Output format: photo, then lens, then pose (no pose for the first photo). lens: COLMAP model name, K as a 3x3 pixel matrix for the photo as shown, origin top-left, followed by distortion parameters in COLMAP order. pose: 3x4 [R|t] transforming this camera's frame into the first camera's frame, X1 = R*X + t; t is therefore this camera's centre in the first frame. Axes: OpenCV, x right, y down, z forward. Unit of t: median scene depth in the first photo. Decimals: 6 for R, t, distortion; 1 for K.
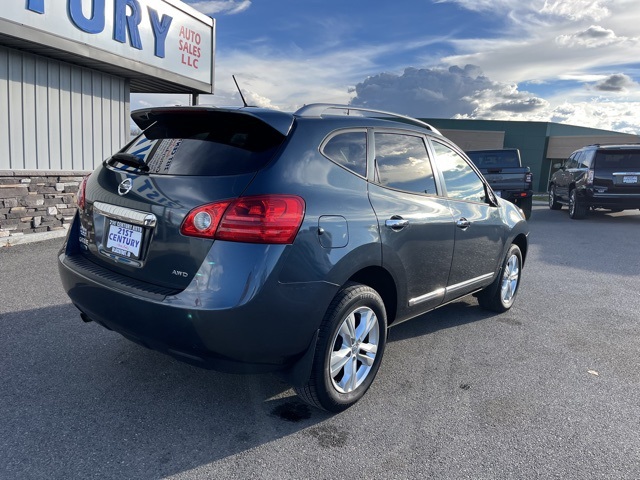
lens RADIAL K [[483.9, 0, 316.7], [0, 483.9, 234.9], [0, 0, 1]] dist [0.076467, -0.101165]
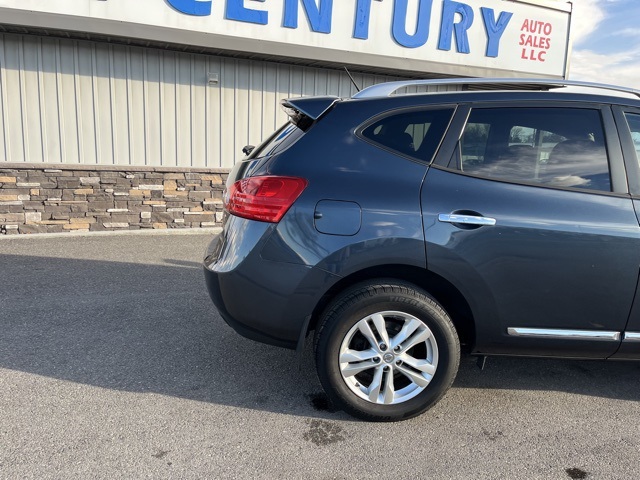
lens RADIAL K [[483.9, 0, 314.4], [0, 483.9, 236.5], [0, 0, 1]] dist [0.076467, -0.101165]
pose [[0.660484, 0.094788, -0.744833, 0.215240], [-0.106850, 0.993769, 0.031718, 0.001354], [0.743199, 0.058636, 0.666496, 0.104312]]
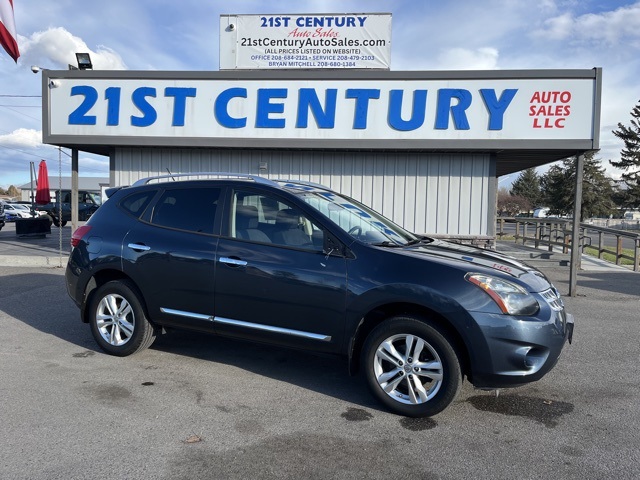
lens RADIAL K [[483.9, 0, 316.7], [0, 483.9, 234.7], [0, 0, 1]] dist [0.076467, -0.101165]
pose [[0.225731, -0.007811, -0.974158, 0.647699], [-0.152658, 0.987330, -0.043291, -0.030098], [0.962154, 0.158486, 0.221679, 0.429703]]
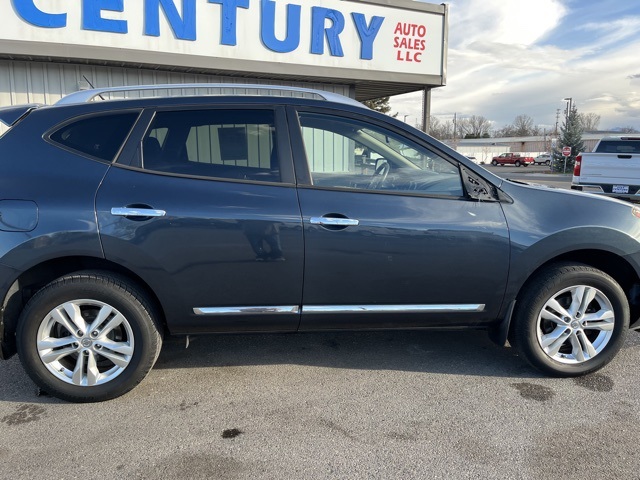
lens RADIAL K [[483.9, 0, 322.2], [0, 483.9, 234.4], [0, 0, 1]] dist [0.076467, -0.101165]
pose [[0.704897, 0.055231, -0.707156, 0.370439], [-0.059816, 0.998041, 0.018325, -0.007913], [0.706783, 0.029382, 0.706820, 0.220734]]
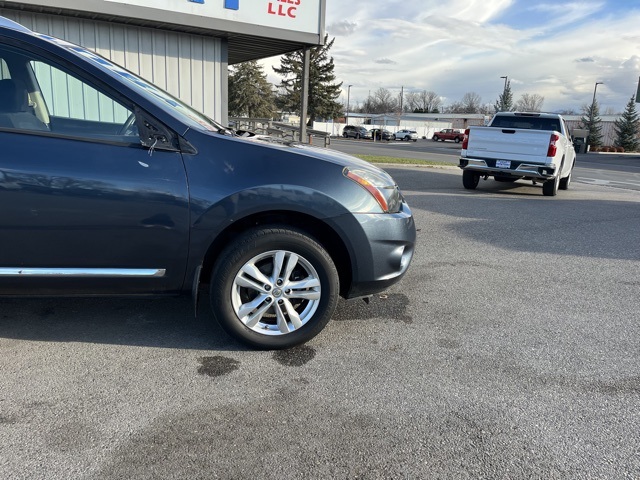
lens RADIAL K [[483.9, 0, 314.4], [0, 483.9, 233.2], [0, 0, 1]] dist [0.076467, -0.101165]
pose [[0.761214, 0.118748, -0.637535, 0.475311], [-0.095702, 0.992898, 0.070671, -0.011747], [0.641400, 0.007217, 0.767173, 0.379557]]
